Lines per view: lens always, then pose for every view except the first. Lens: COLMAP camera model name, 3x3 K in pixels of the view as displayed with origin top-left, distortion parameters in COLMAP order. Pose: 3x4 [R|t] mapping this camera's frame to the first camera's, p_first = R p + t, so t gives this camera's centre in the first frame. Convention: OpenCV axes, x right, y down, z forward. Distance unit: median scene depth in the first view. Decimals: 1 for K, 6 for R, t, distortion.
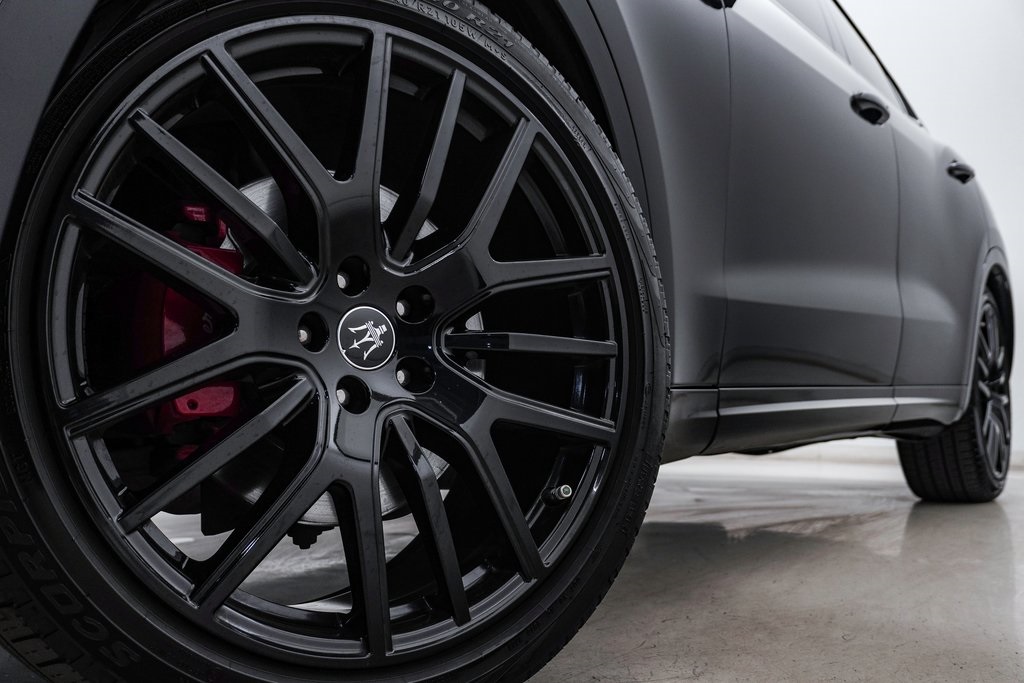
lens RADIAL K [[1066.6, 0, 512.0], [0, 1066.6, 341.5], [0, 0, 1]] dist [0.073704, 0.007465]
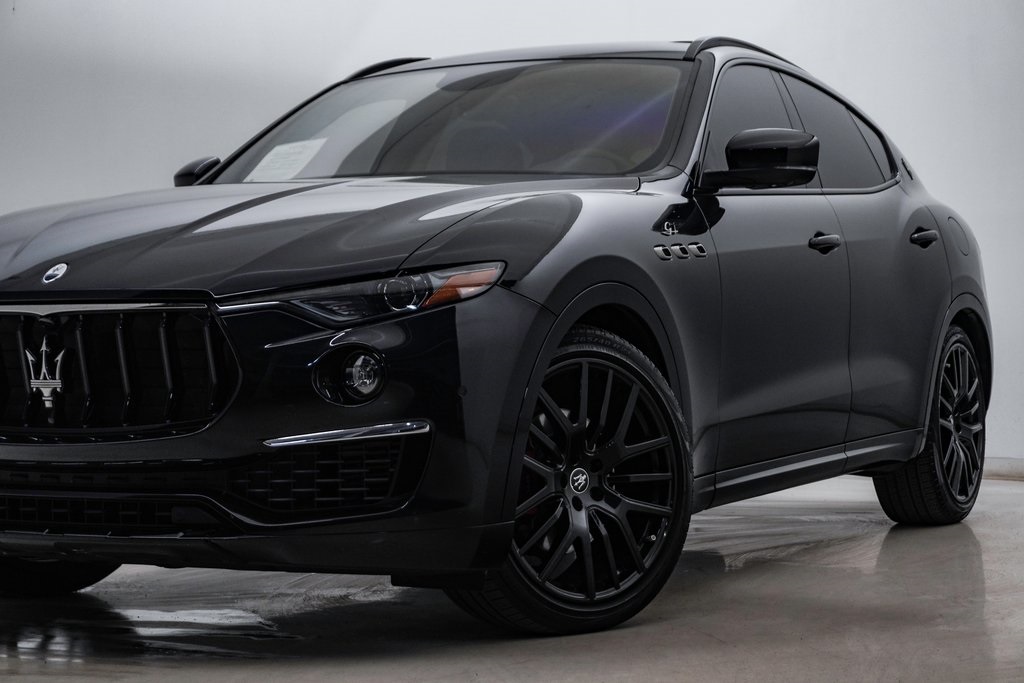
lens RADIAL K [[2217.1, 0, 512.0], [0, 2217.1, 341.5], [0, 0, 1]] dist [-0.059784, -0.780662]
pose [[0.995257, -0.011070, 0.096650, -0.722060], [0.004211, 0.997476, 0.070879, -0.638605], [-0.097191, -0.070136, 0.992791, -3.790583]]
